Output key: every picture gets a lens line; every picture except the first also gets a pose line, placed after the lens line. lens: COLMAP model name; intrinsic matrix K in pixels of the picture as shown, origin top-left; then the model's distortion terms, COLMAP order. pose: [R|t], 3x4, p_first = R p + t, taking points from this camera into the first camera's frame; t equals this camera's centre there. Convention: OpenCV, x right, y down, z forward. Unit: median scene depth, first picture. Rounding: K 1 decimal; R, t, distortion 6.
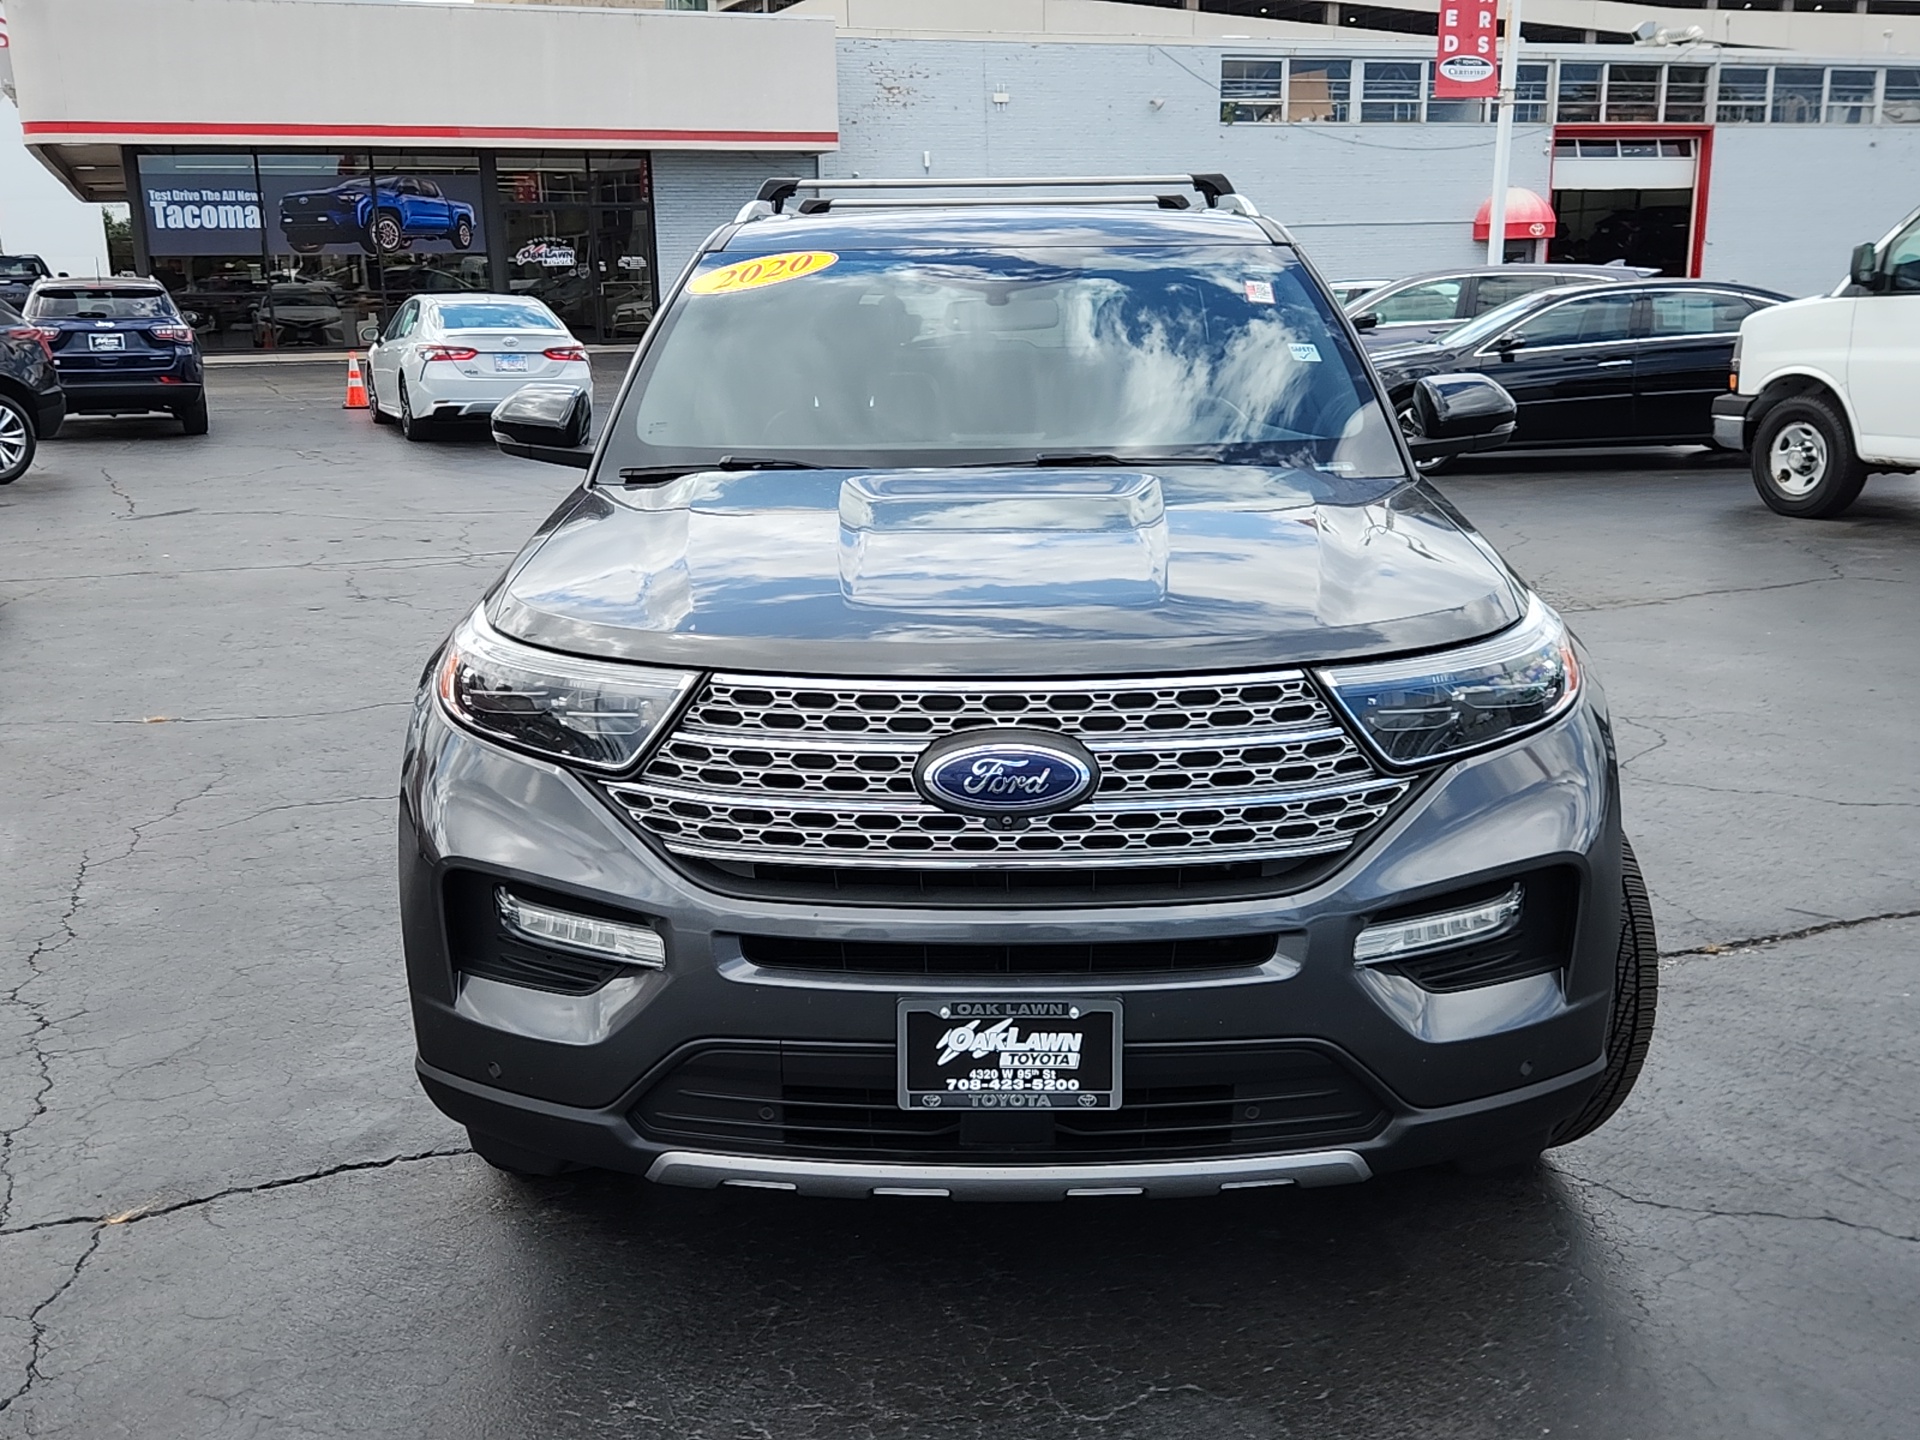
lens RADIAL K [[1912.1, 0, 959.6], [0, 1912.1, 758.7], [0, 0, 1]] dist [0.062225, -0.022948]
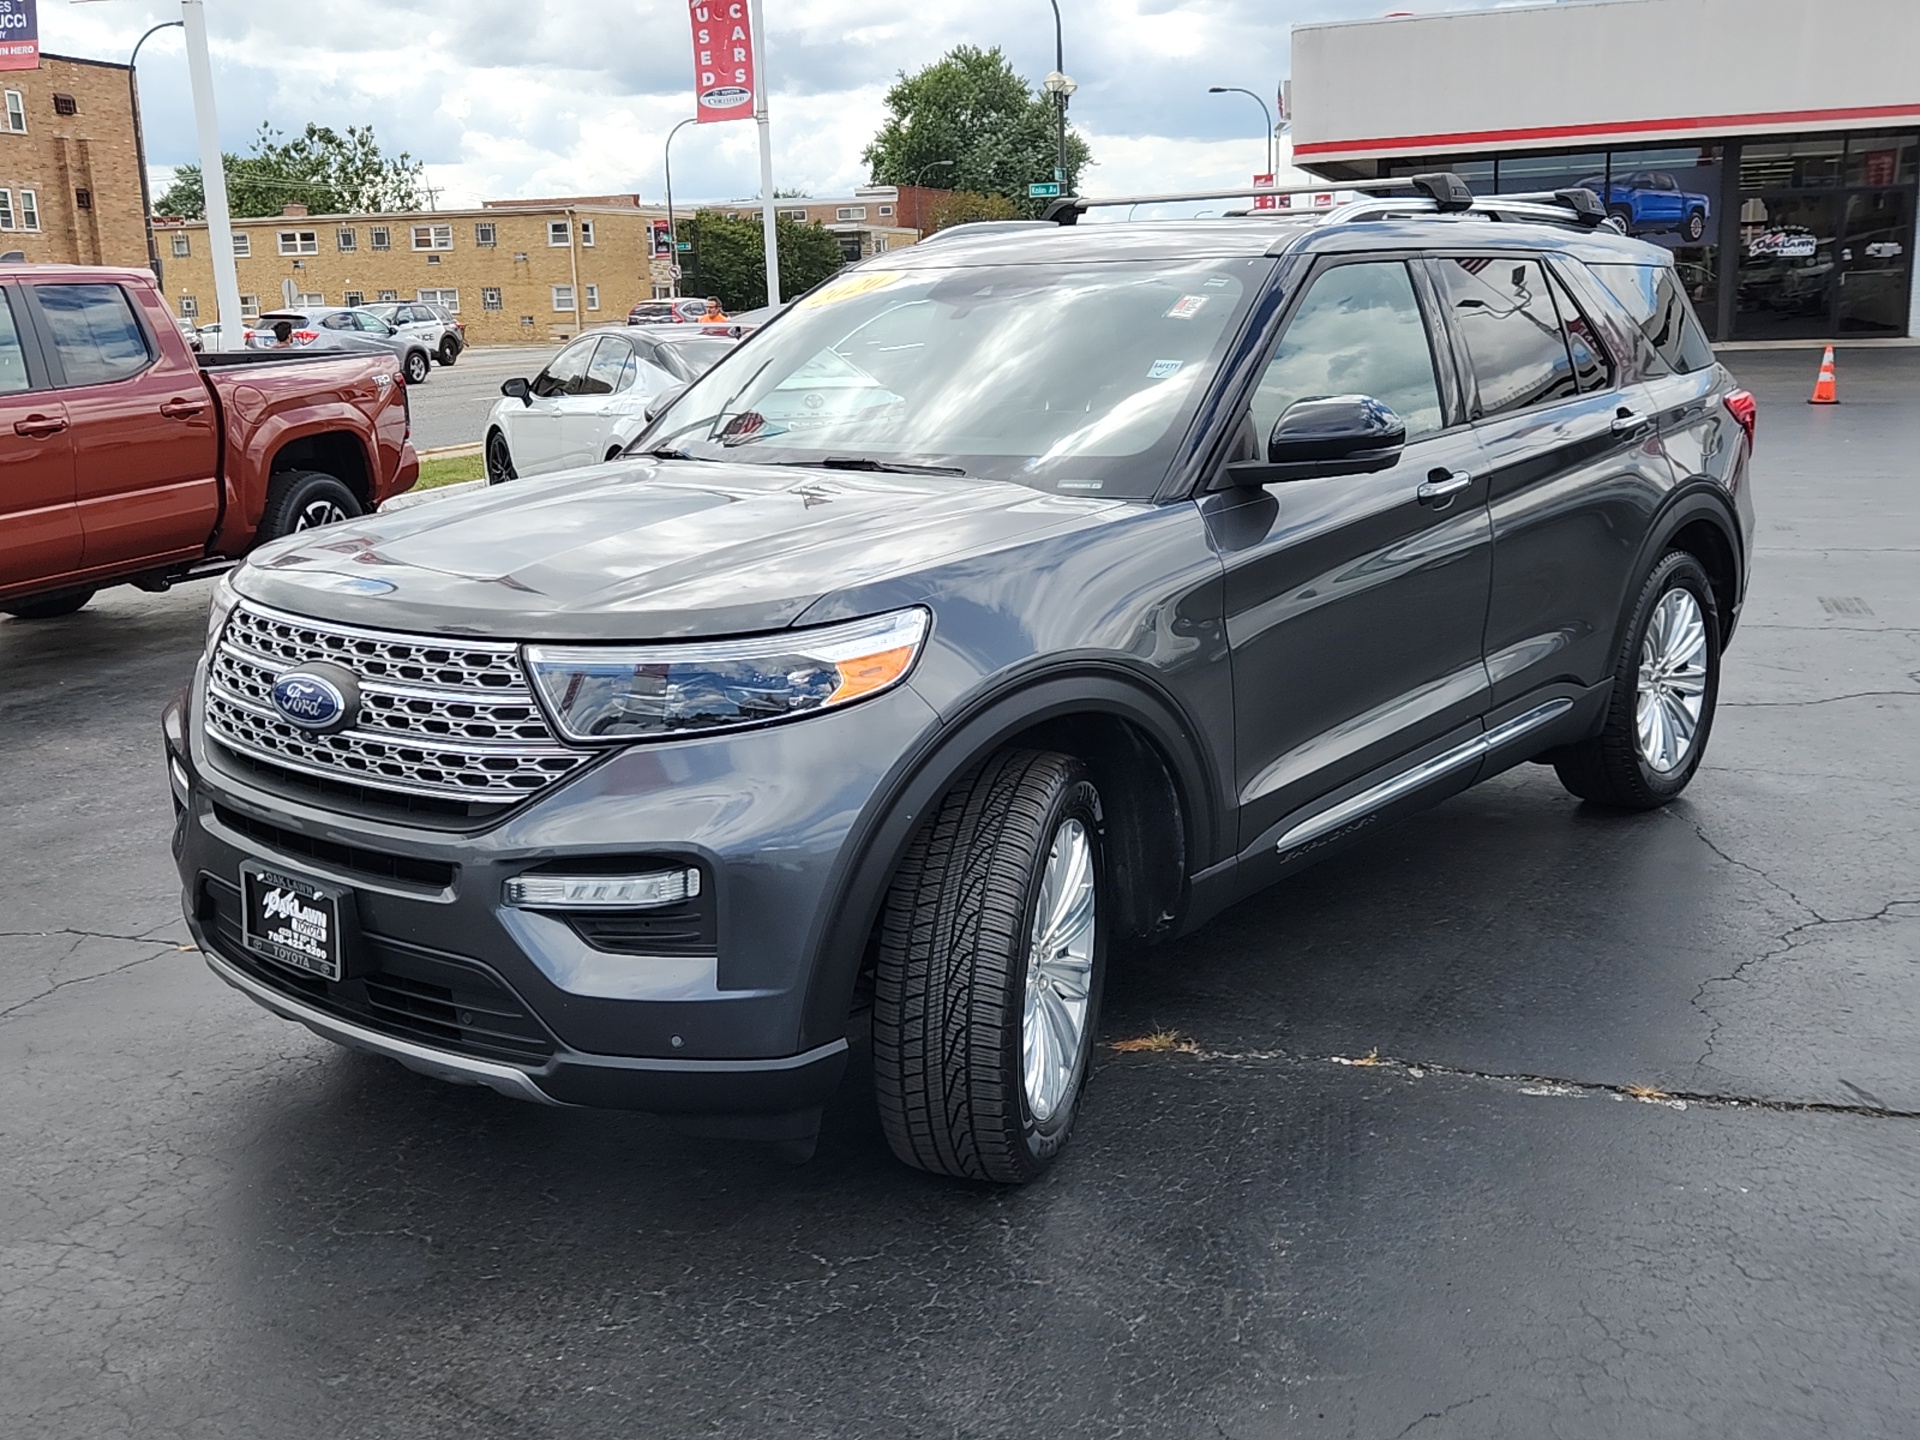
lens RADIAL K [[1912.5, 0, 960.0], [0, 1912.5, 720.0], [0, 0, 1]] dist [0.051900, -0.004218]
pose [[0.778605, 0.130580, -0.613778, 1.119109], [-0.140157, 0.989588, 0.032737, -0.077847], [0.611662, 0.060536, 0.788800, 0.260736]]
